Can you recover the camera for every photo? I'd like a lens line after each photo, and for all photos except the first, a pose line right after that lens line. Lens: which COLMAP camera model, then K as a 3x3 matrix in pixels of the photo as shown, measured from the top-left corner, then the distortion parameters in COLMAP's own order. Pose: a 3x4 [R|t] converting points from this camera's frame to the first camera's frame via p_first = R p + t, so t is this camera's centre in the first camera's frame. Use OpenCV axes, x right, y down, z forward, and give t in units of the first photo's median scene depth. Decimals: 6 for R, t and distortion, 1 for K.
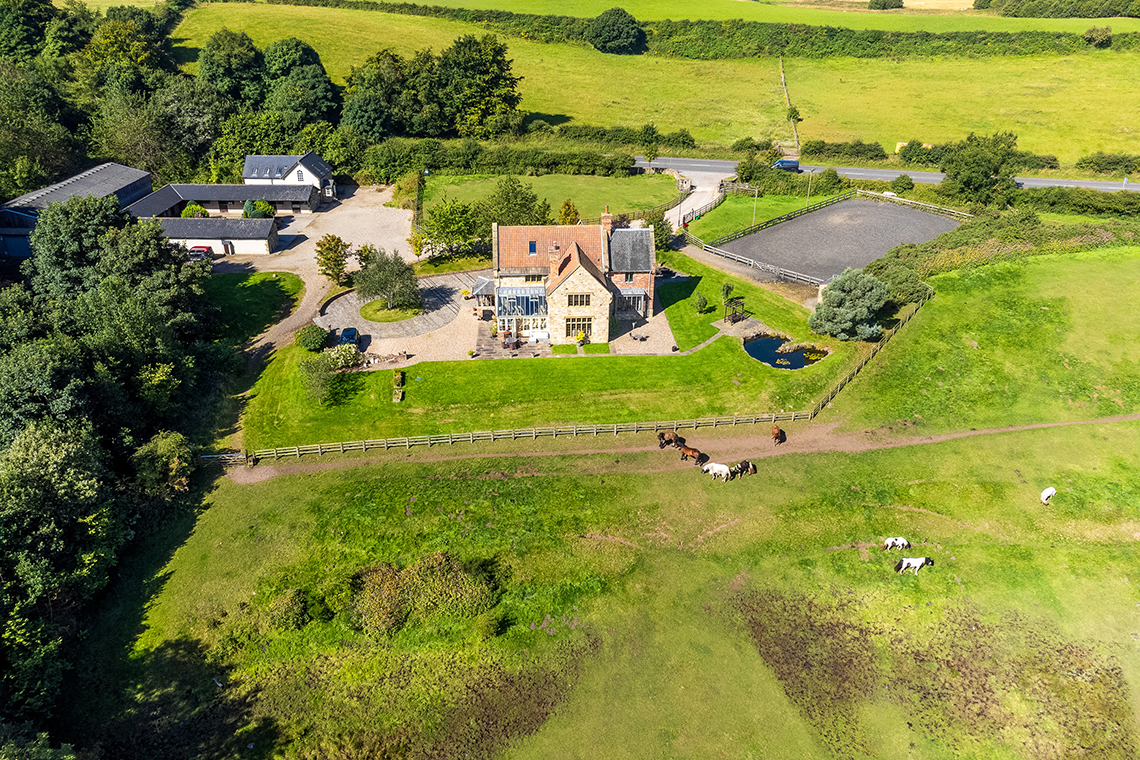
lens RADIAL K [[898.0, 0, 570.0], [0, 898.0, 380.0], [0, 0, 1]] dist [-0.016713, 0.032593]
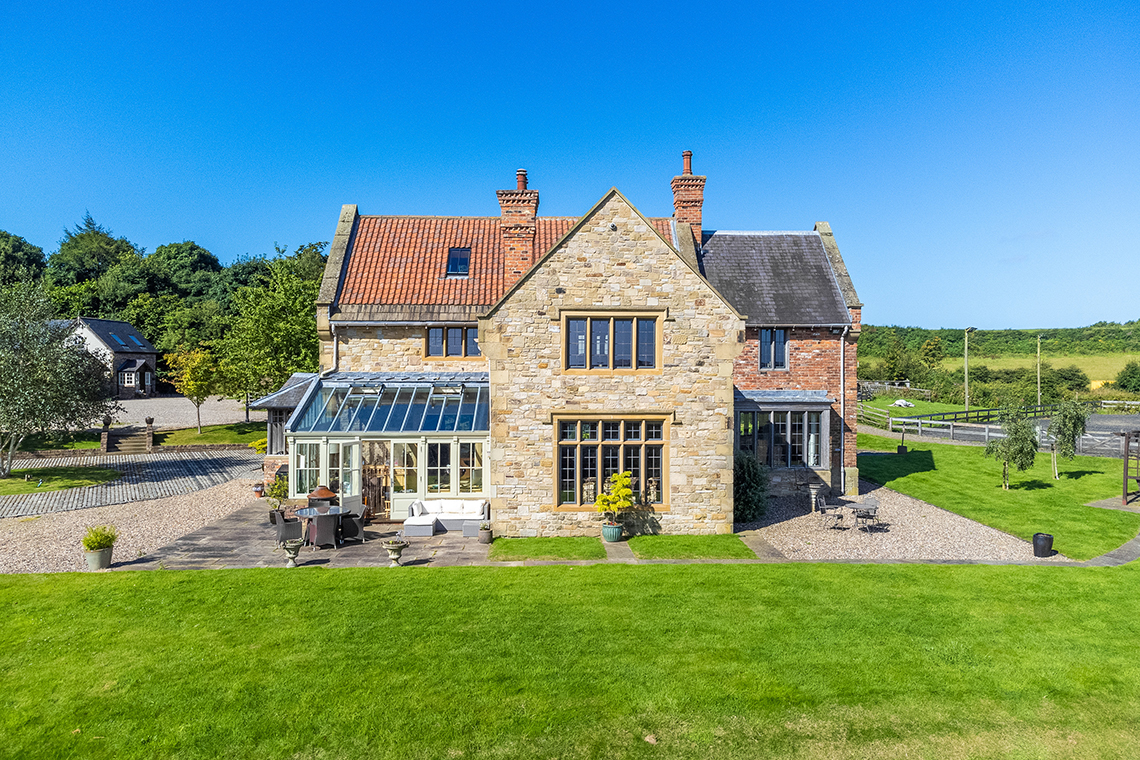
lens RADIAL K [[898.0, 0, 570.0], [0, 898.0, 380.0], [0, 0, 1]] dist [-0.016713, 0.032593]
pose [[0.999830, -0.000339, -0.018418, 0.003385], [-0.007566, 0.904048, -0.427364, 0.025364], [0.016796, 0.427431, 0.903892, 0.767752]]
